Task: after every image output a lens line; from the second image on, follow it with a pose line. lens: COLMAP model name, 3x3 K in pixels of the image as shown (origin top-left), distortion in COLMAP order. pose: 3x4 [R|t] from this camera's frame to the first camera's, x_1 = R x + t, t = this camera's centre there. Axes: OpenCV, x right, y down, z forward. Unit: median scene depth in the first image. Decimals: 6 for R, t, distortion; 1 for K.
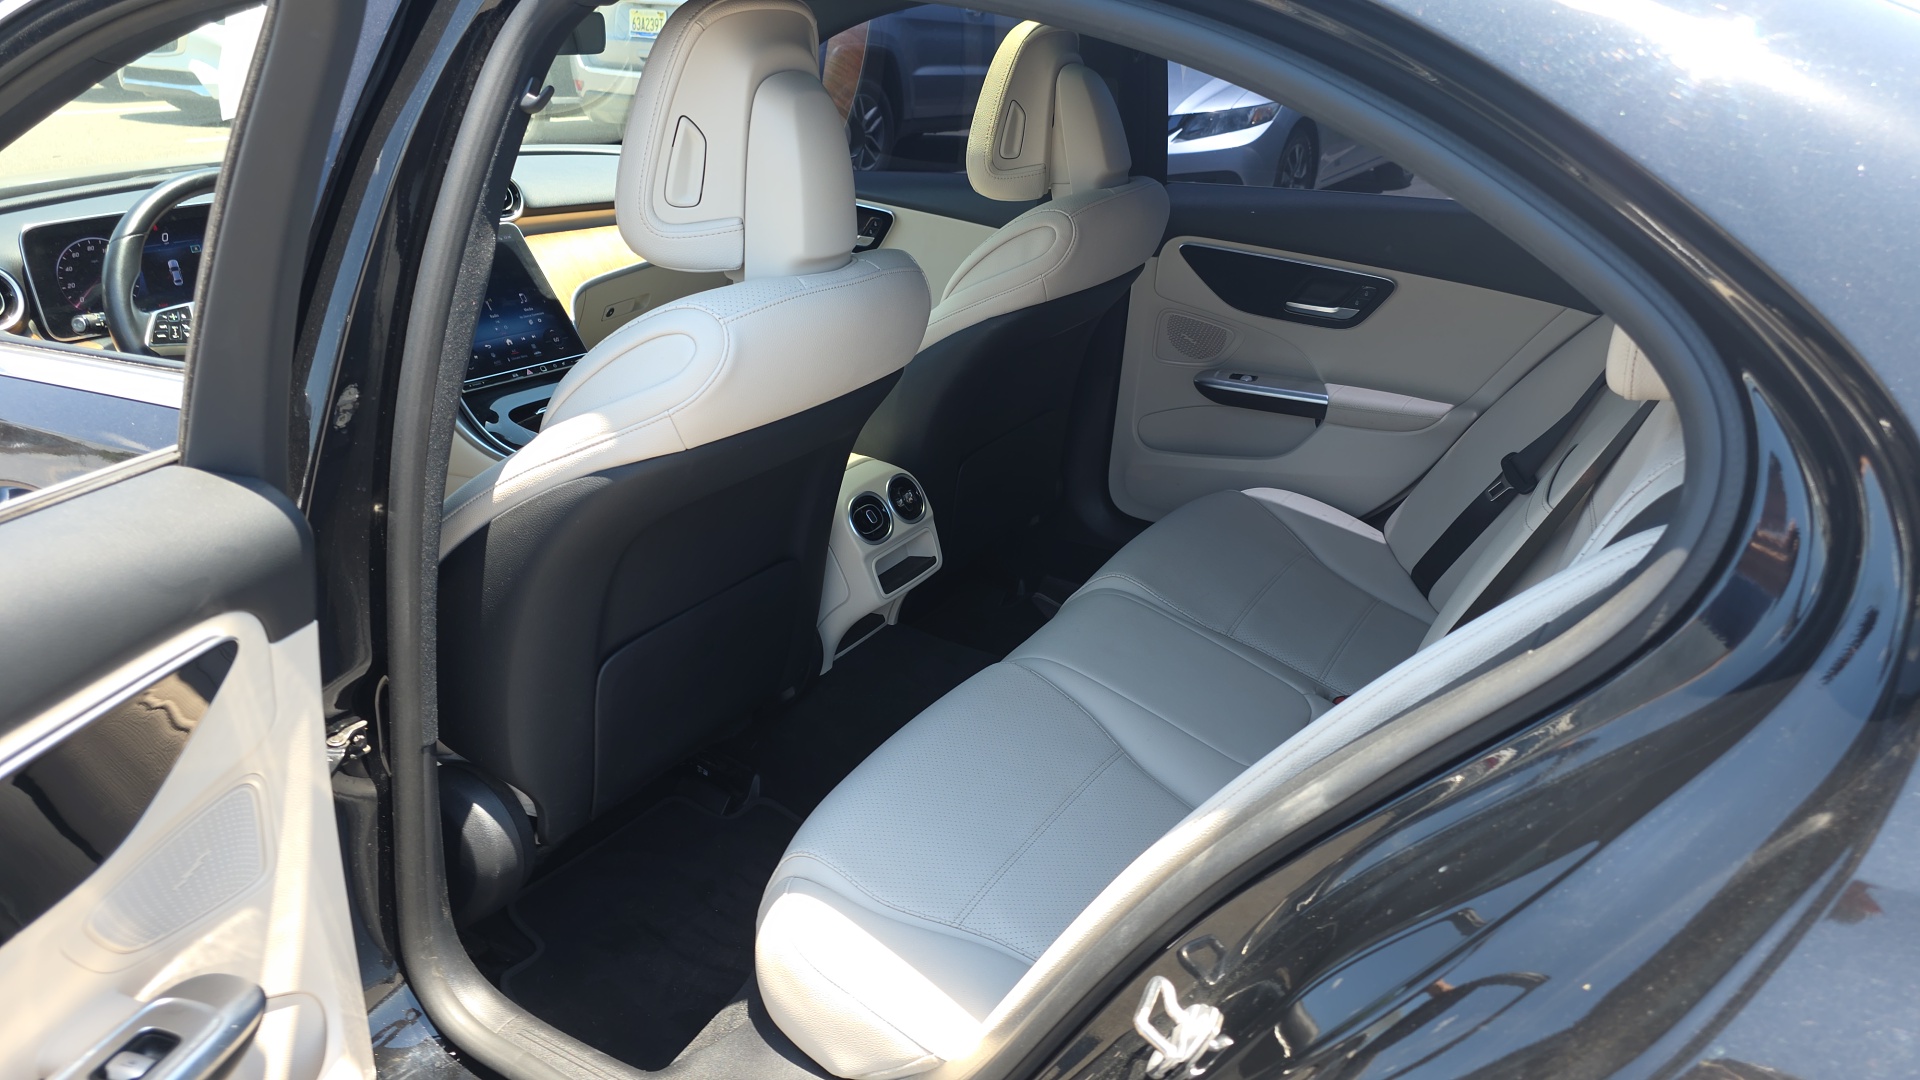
lens RADIAL K [[1307.9, 0, 999.0], [0, 1307.9, 514.9], [0, 0, 1]] dist [0.070143, -0.071393]
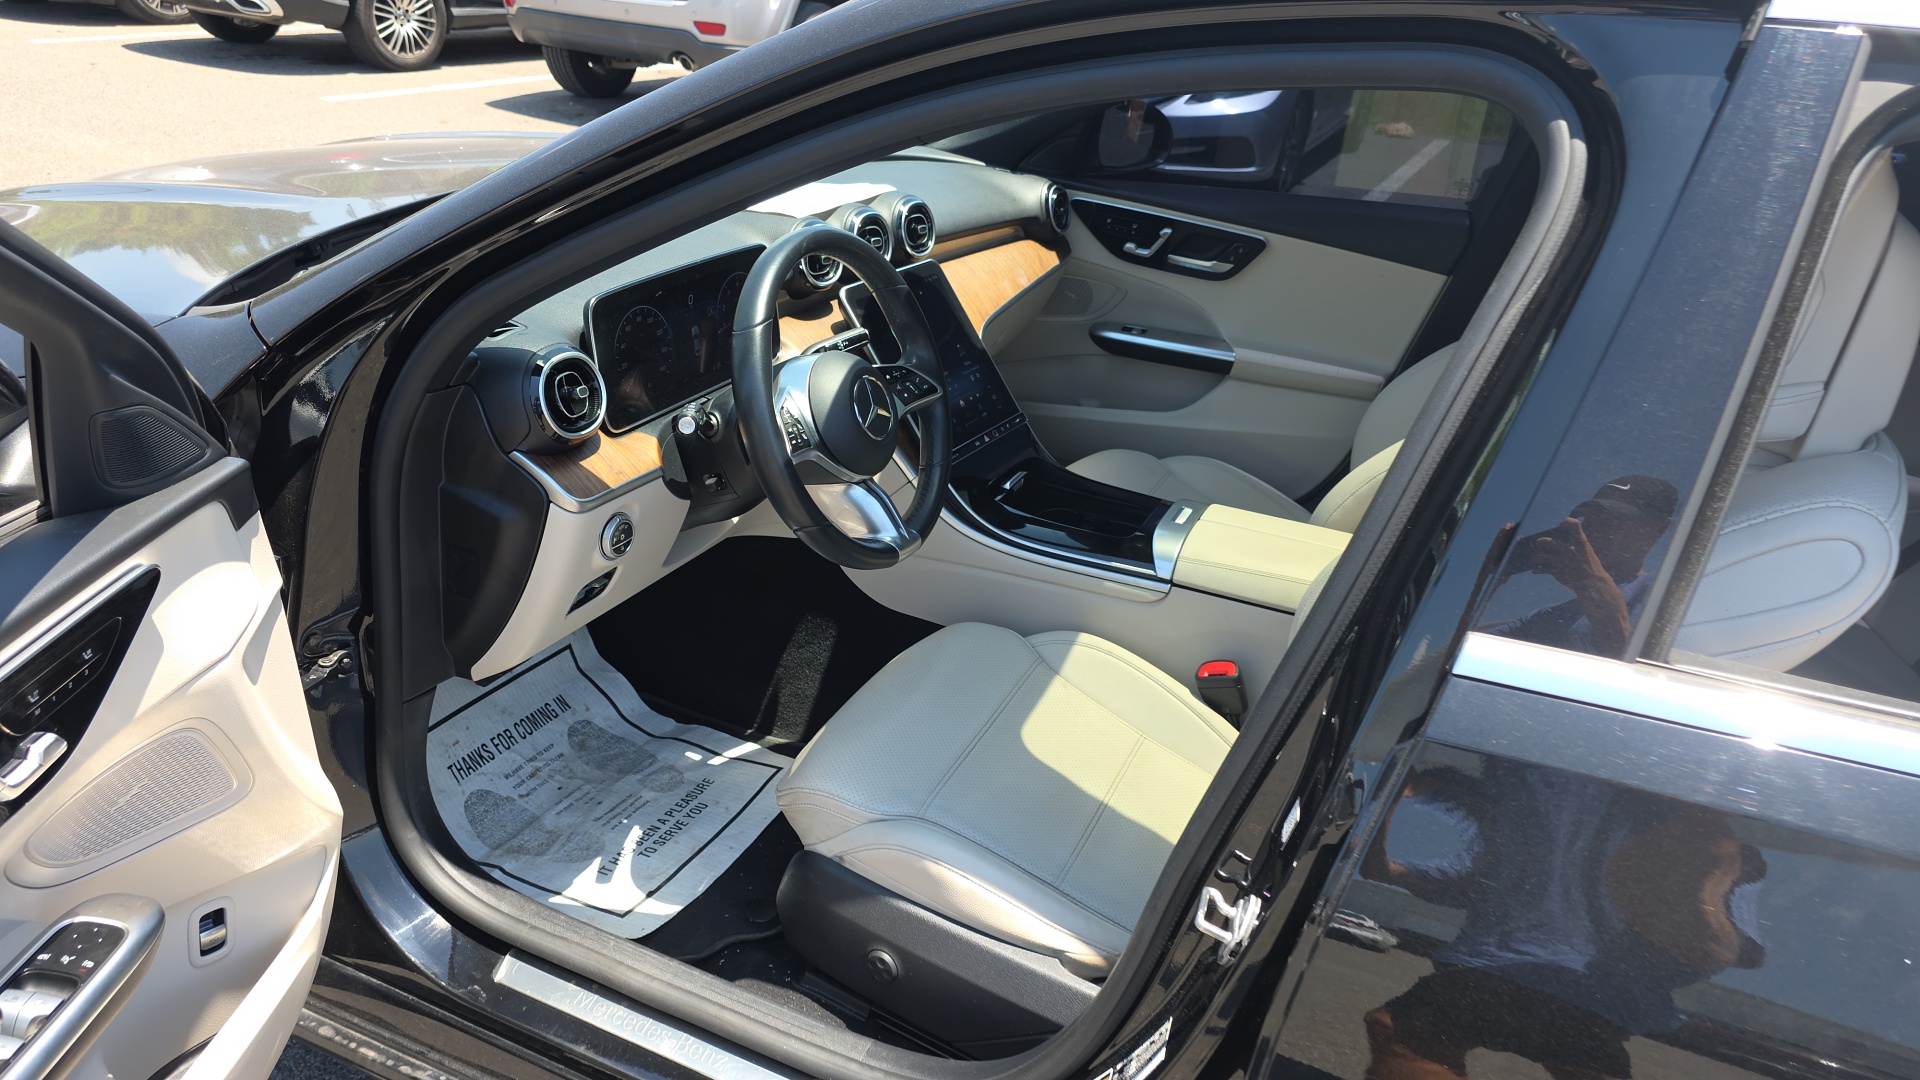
lens RADIAL K [[1307.9, 0, 956.2], [0, 1307.9, 561.8], [0, 0, 1]] dist [0.070143, -0.071393]
pose [[0.992211, 0.001267, 0.124562, -0.476245], [-0.012163, 0.996156, 0.086753, -0.099916], [-0.123973, -0.087593, 0.988412, 0.125863]]
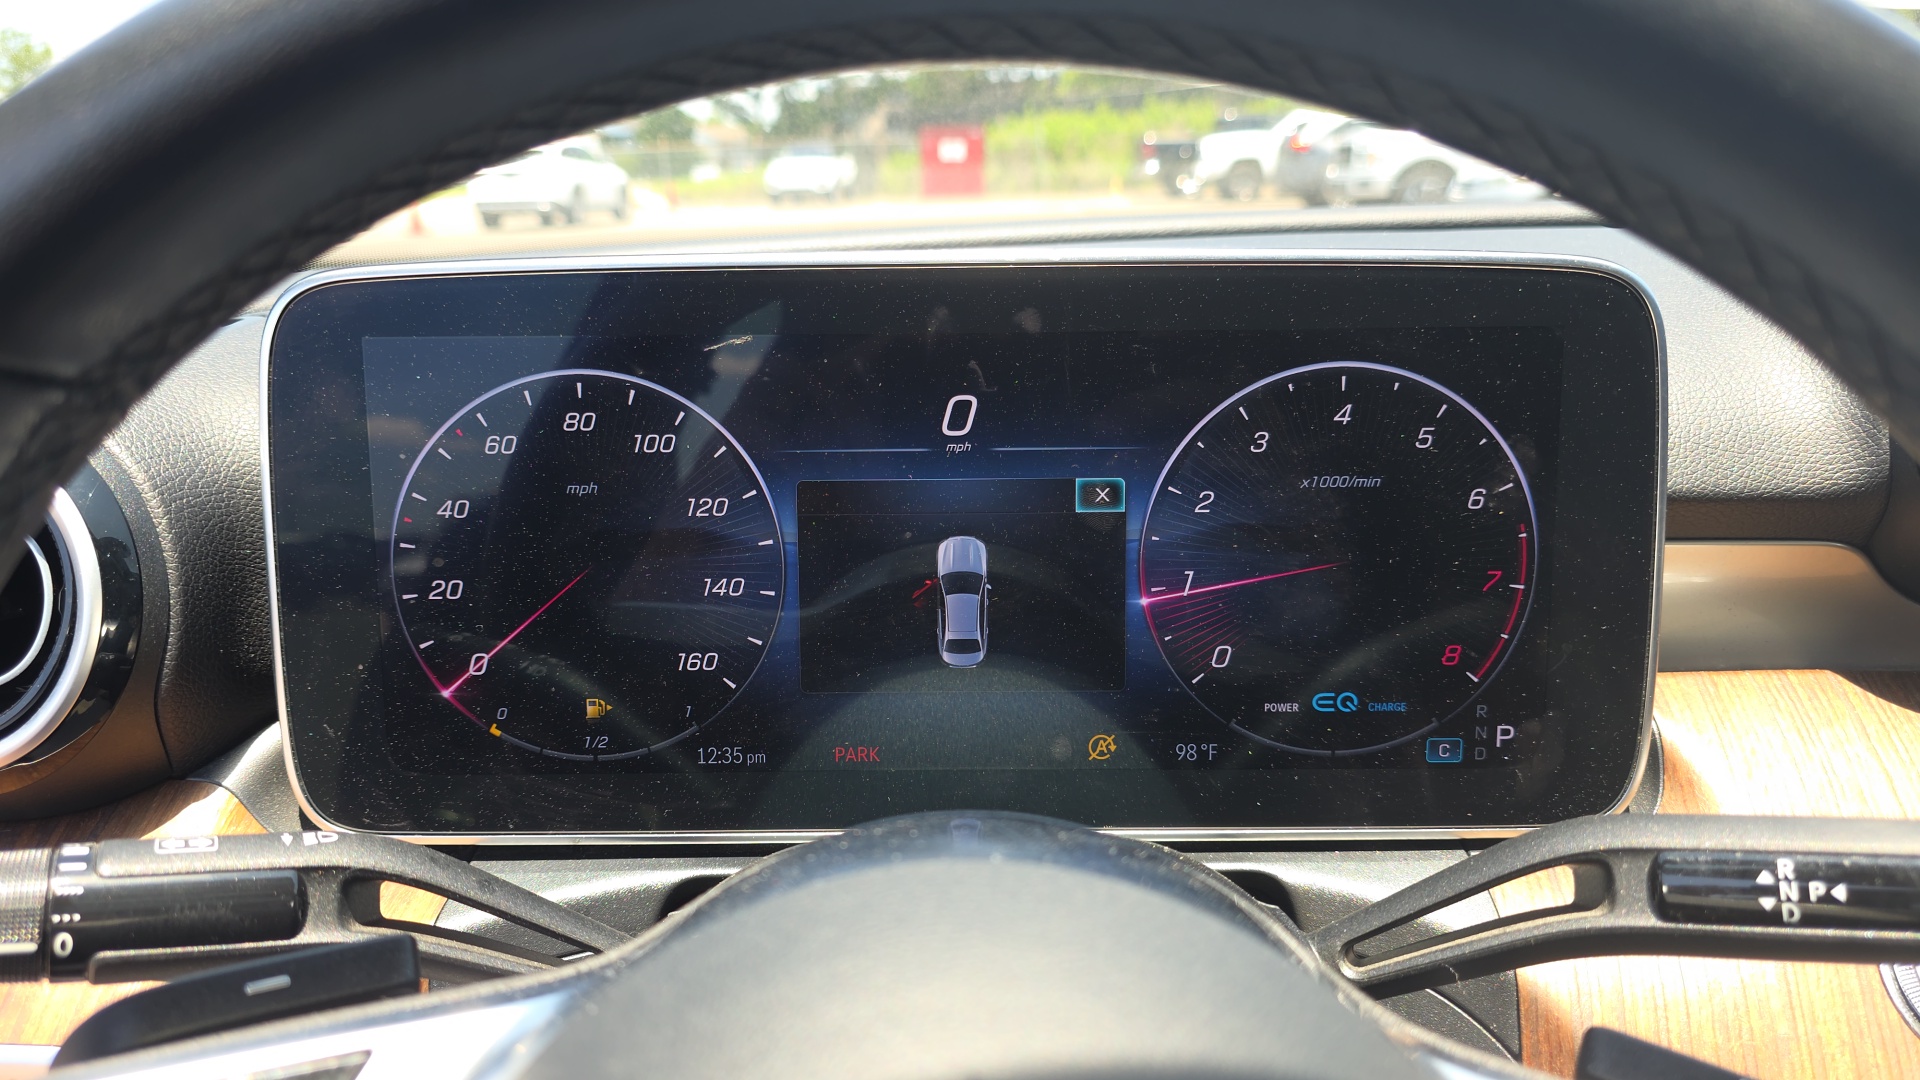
lens RADIAL K [[1307.9, 0, 950.2], [0, 1307.9, 554.8], [0, 0, 1]] dist [0.070143, -0.071393]
pose [[0.515732, 0.218496, -0.828420, -0.398969], [-0.301764, 0.951296, 0.063042, -0.170061], [0.801847, 0.217475, 0.556548, 0.761272]]
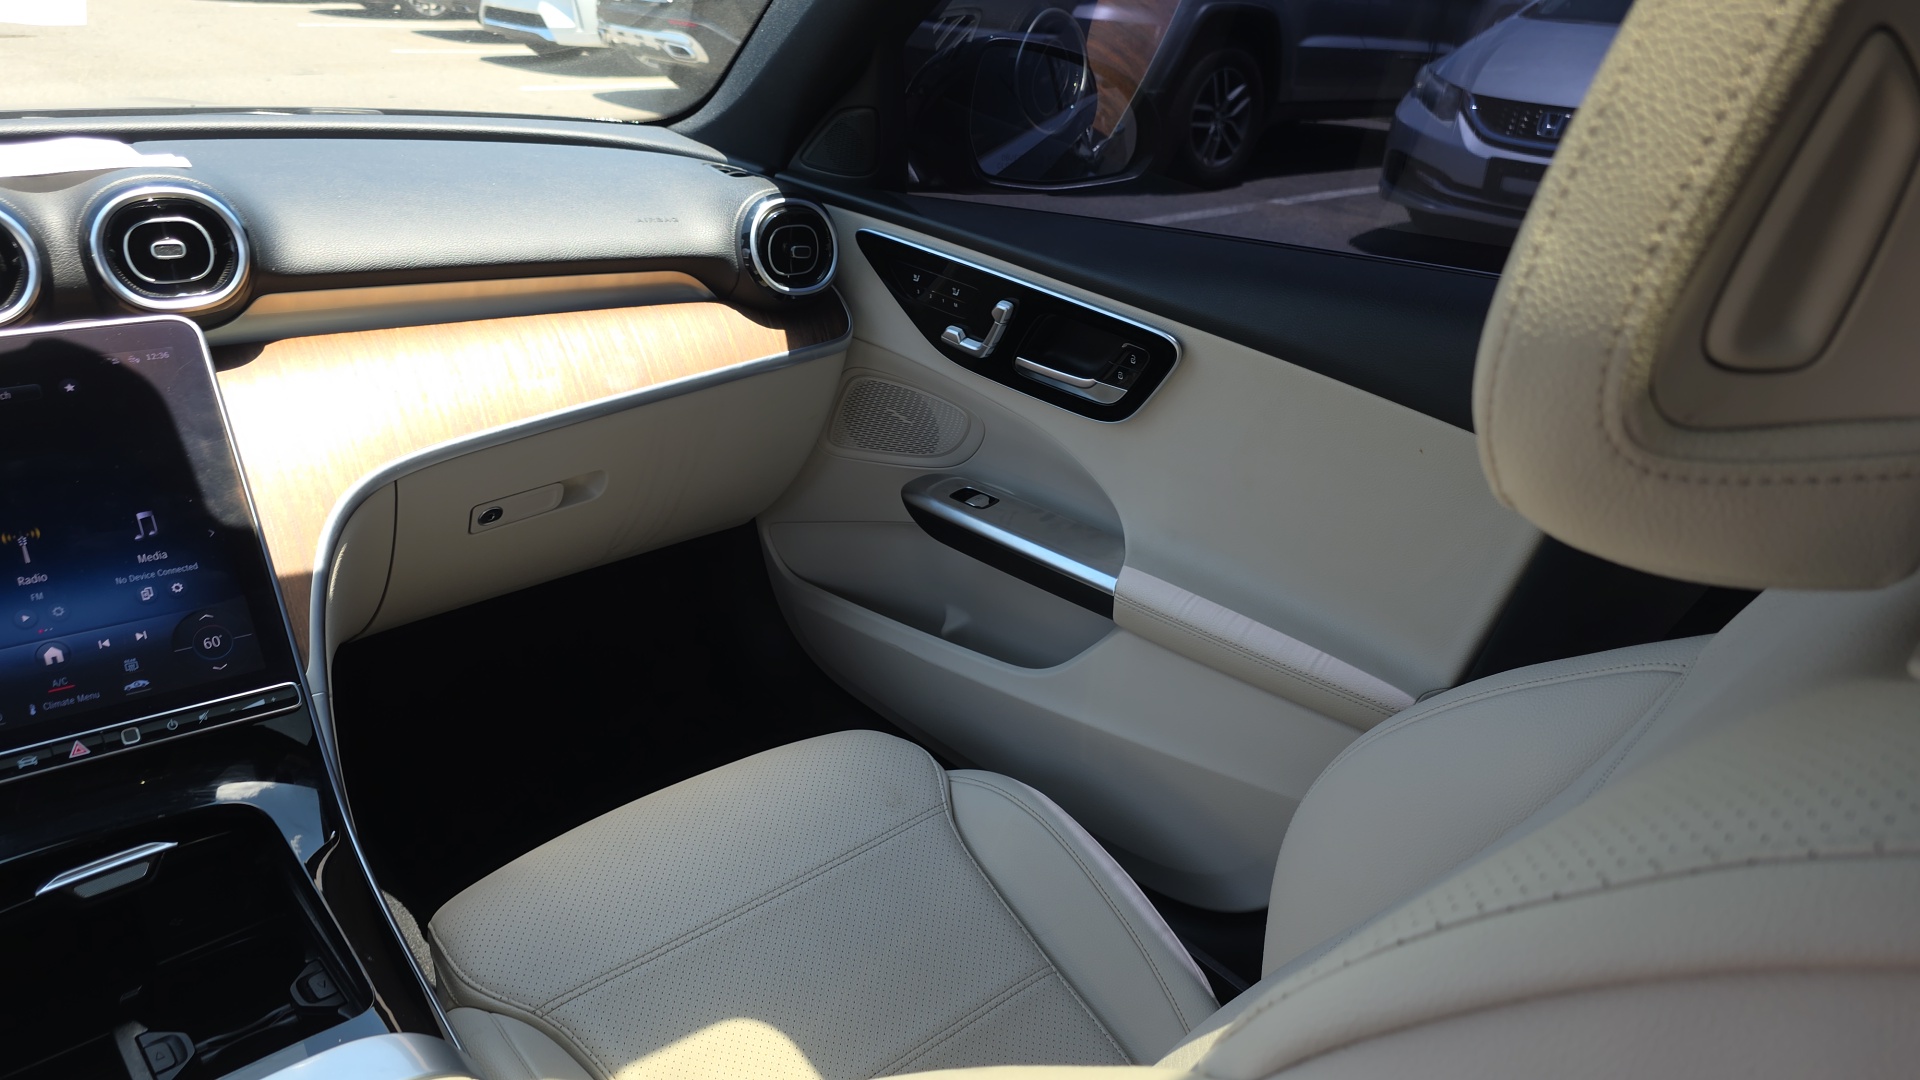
lens RADIAL K [[1307.9, 0, 950.2], [0, 1307.9, 570.7], [0, 0, 1]] dist [0.070143, -0.071393]
pose [[0.953361, 0.148956, -0.262517, -0.036852], [-0.134686, 0.988295, 0.071648, -0.211720], [0.270117, -0.032949, 0.962264, 0.699258]]
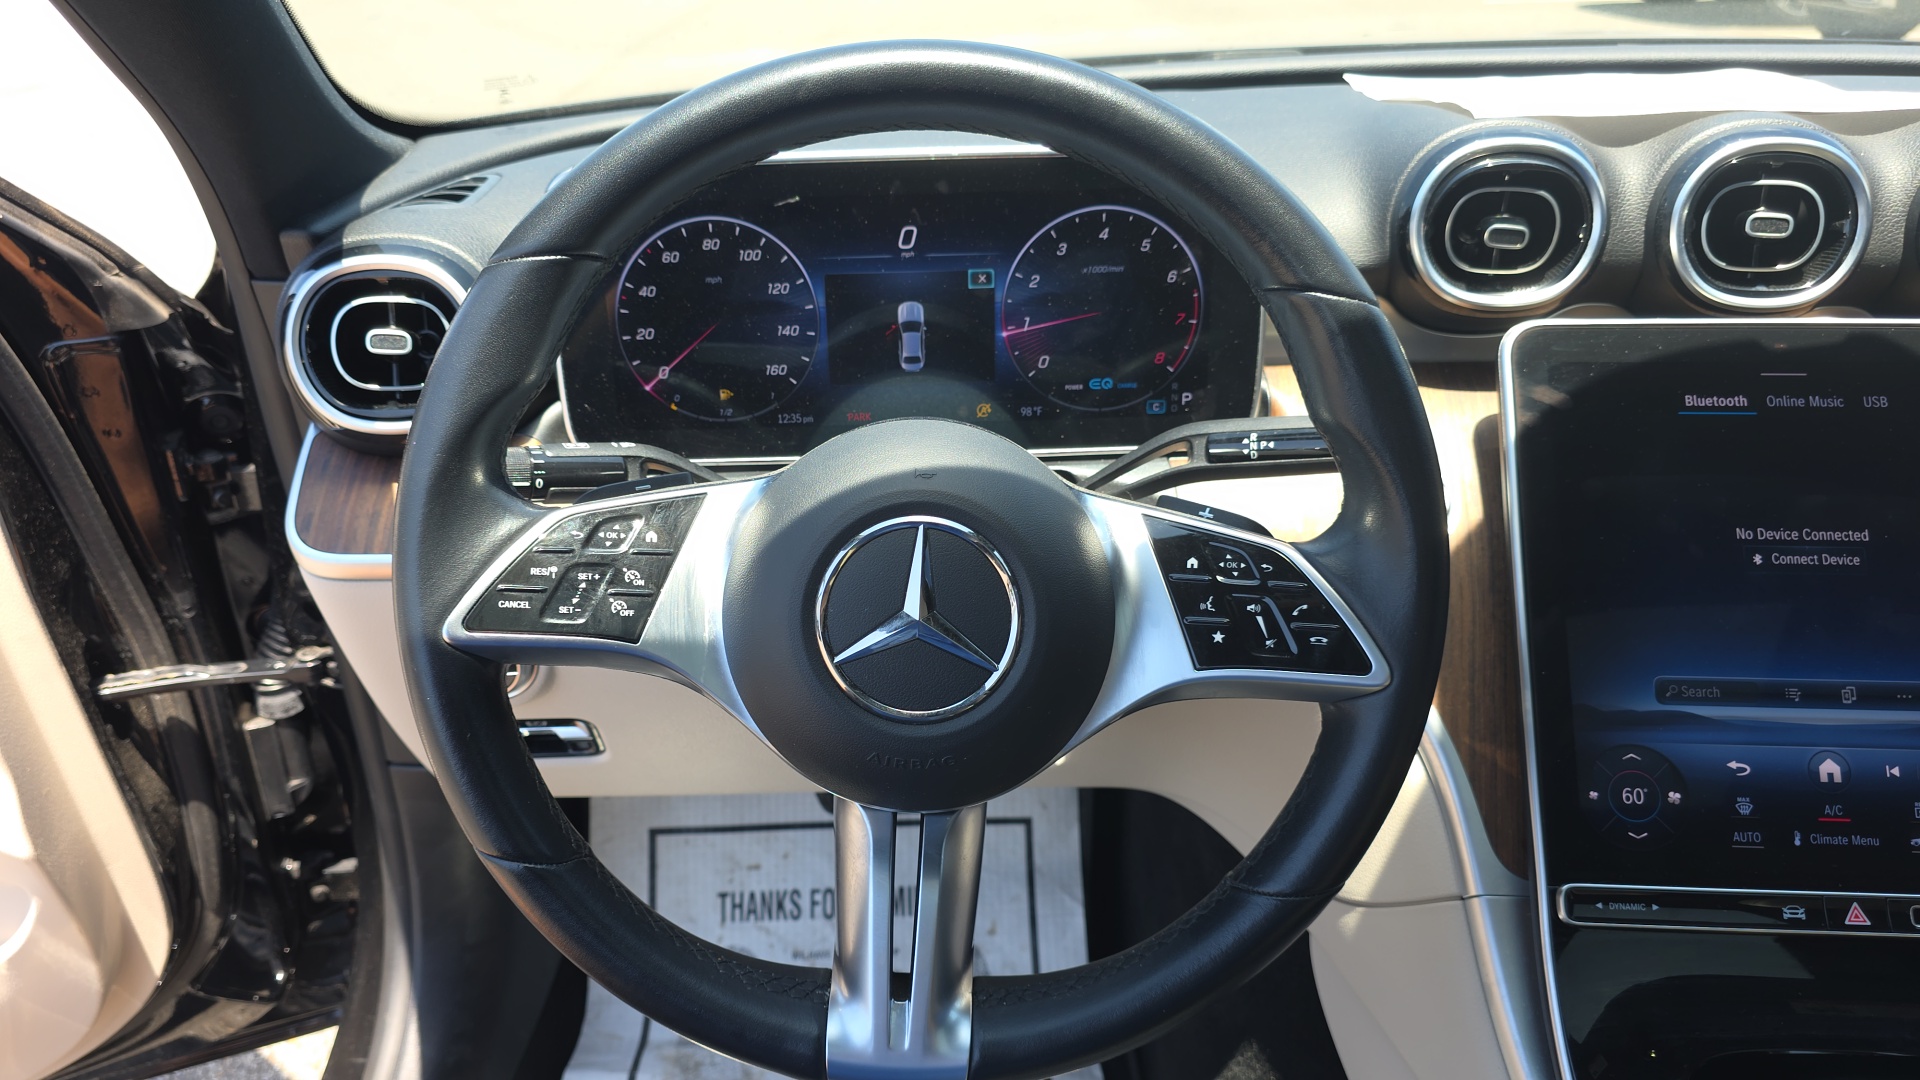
lens RADIAL K [[1307.9, 0, 927.5], [0, 1307.9, 557.7], [0, 0, 1]] dist [0.070143, -0.071393]
pose [[0.536220, 0.357289, -0.764731, -0.273502], [-0.285183, 0.929405, 0.234259, -0.179833], [0.794443, 0.092474, 0.600258, 0.675831]]
